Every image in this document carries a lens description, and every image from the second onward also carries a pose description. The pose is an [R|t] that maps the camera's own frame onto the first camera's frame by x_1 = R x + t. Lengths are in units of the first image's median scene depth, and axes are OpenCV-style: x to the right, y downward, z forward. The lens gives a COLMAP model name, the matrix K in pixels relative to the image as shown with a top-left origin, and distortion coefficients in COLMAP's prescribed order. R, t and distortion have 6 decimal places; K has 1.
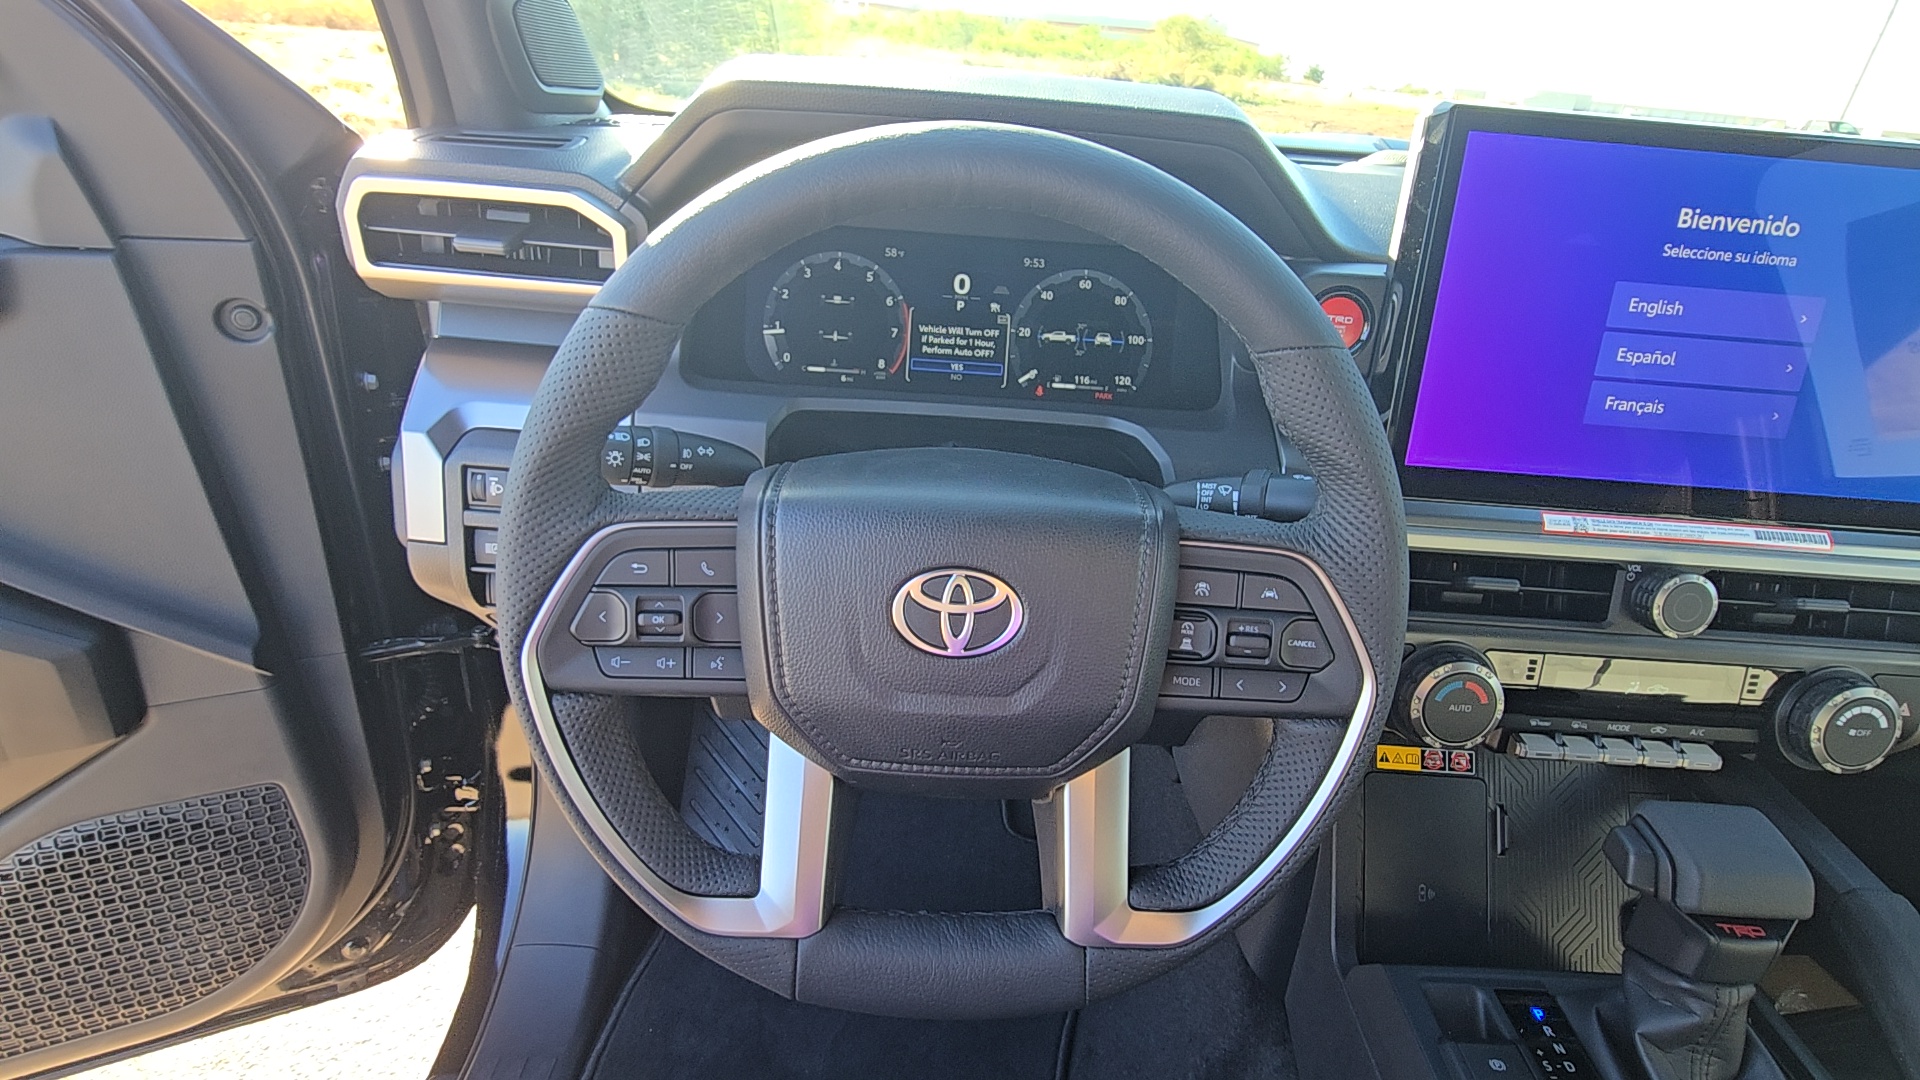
lens RADIAL K [[970.7, 0, 974.3], [0, 970.7, 547.4], [0, 0, 1]] dist [0.000385, -0.000229]
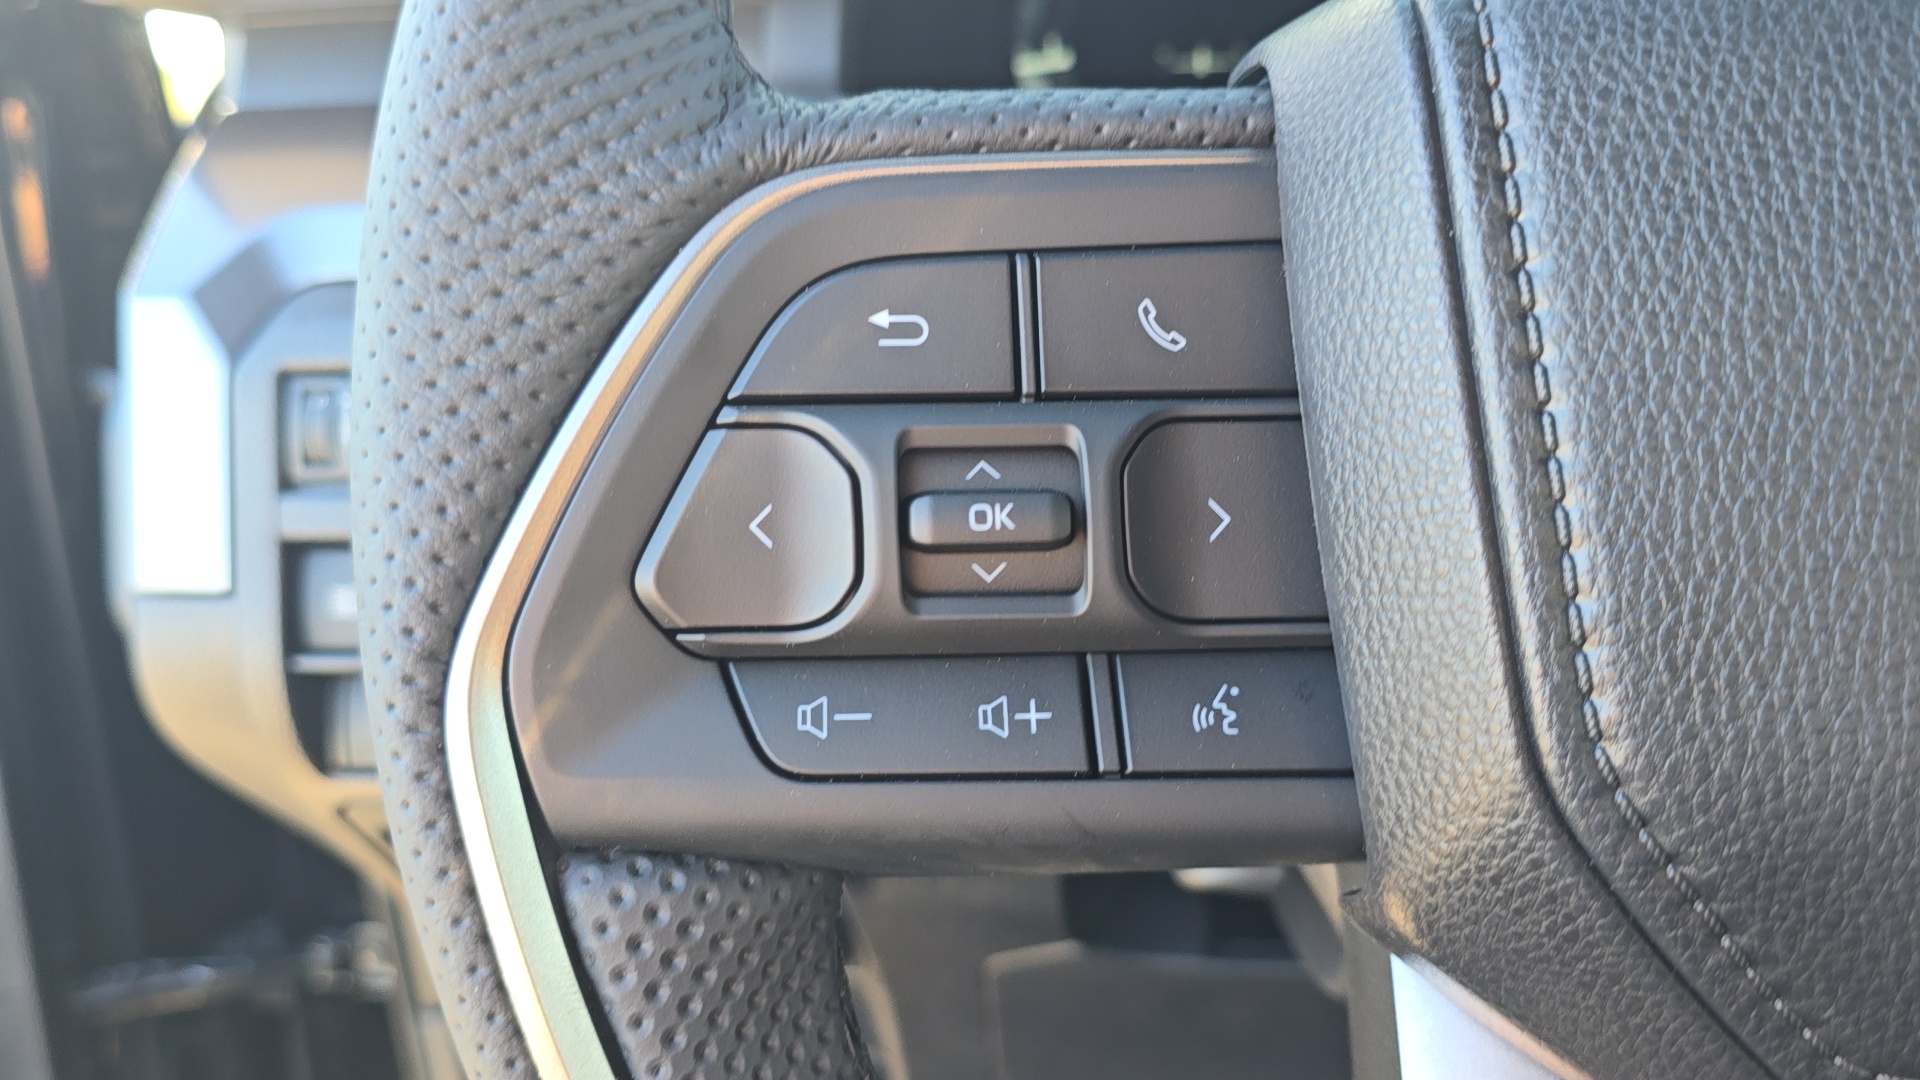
lens RADIAL K [[1658.1, 0, 961.8], [0, 1658.1, 573.1], [0, 0, 1]] dist [-0.040454, -0.003476]
pose [[0.991585, -0.072878, -0.106996, -0.208716], [0.052377, 0.981672, -0.183241, 0.117170], [0.118389, 0.176094, 0.977228, 0.433050]]
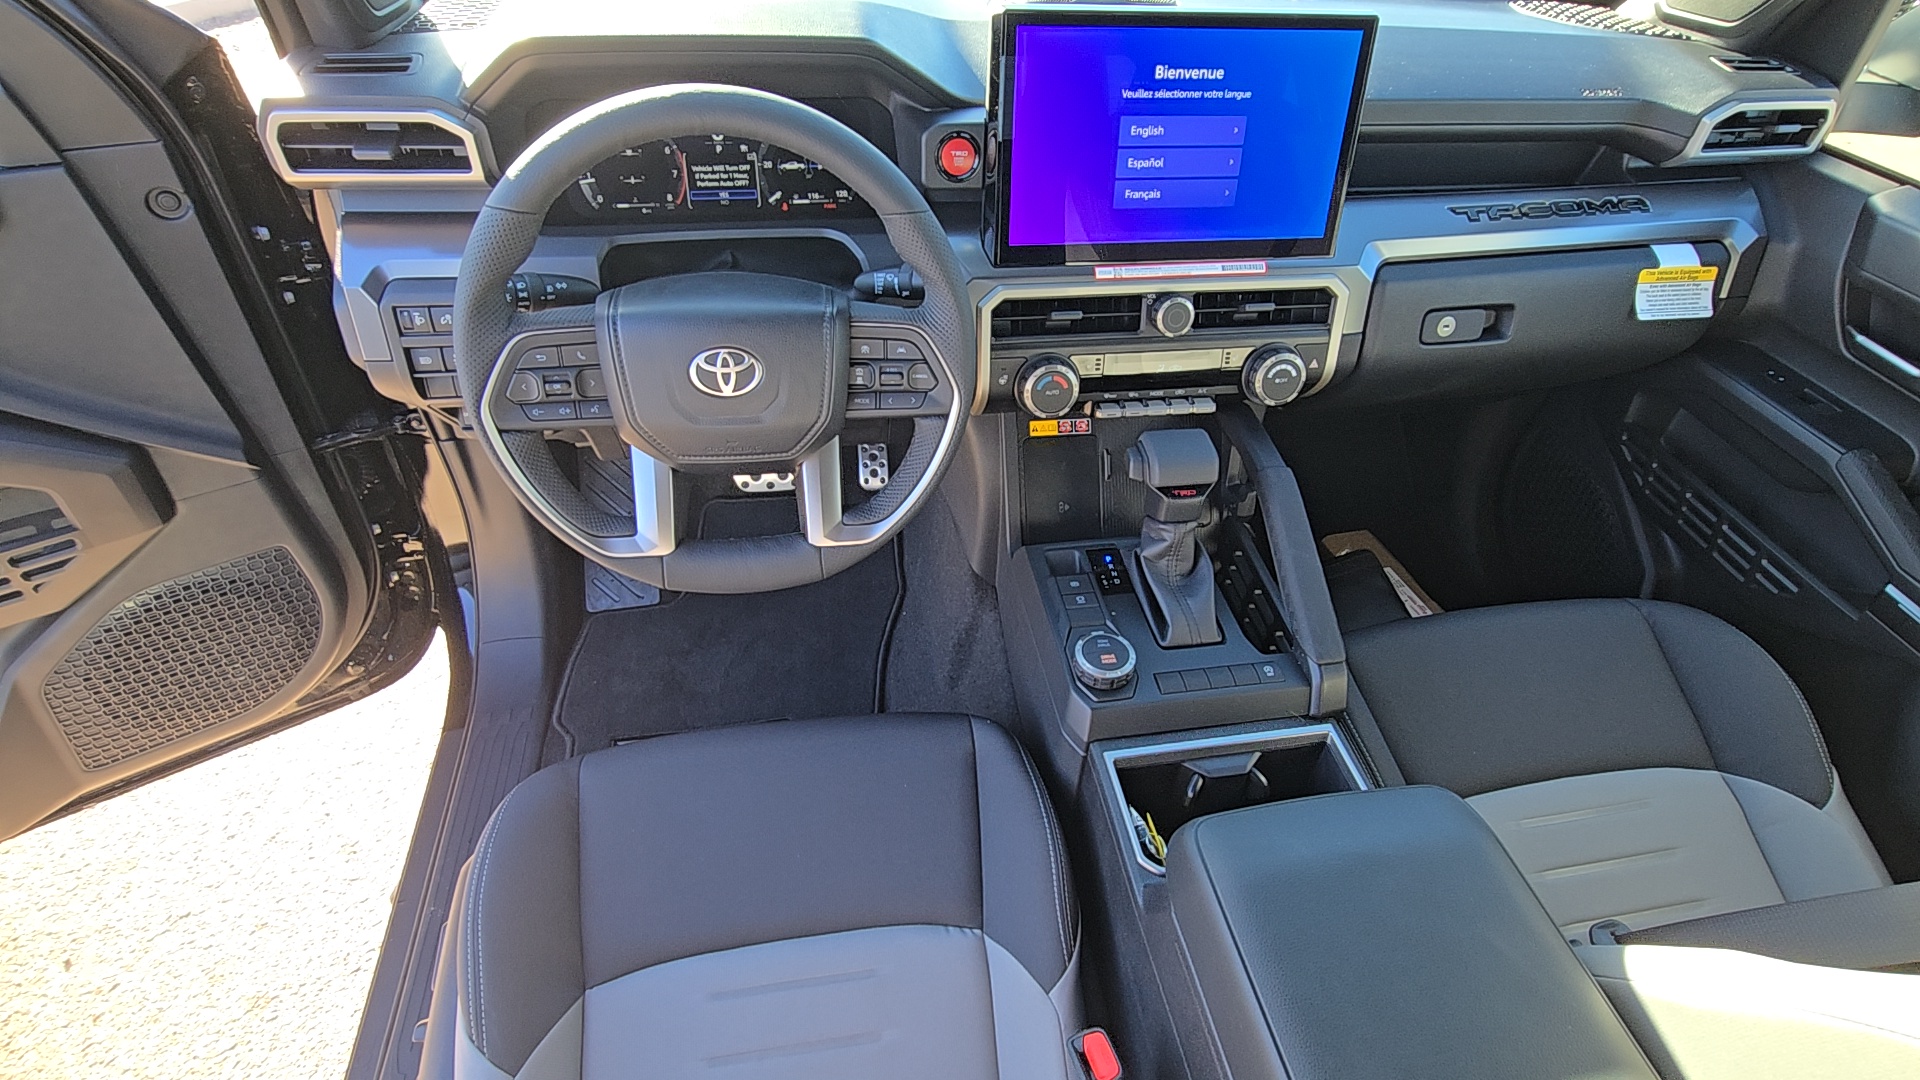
lens RADIAL K [[960.2, 0, 966.6], [0, 960.2, 540.3], [0, 0, 1]] dist [0.002219, 0.000217]
pose [[0.985542, -0.131628, 0.106684, 0.136611], [0.098911, 0.958191, 0.268490, -0.050342], [-0.137564, -0.254056, 0.957357, -0.624300]]
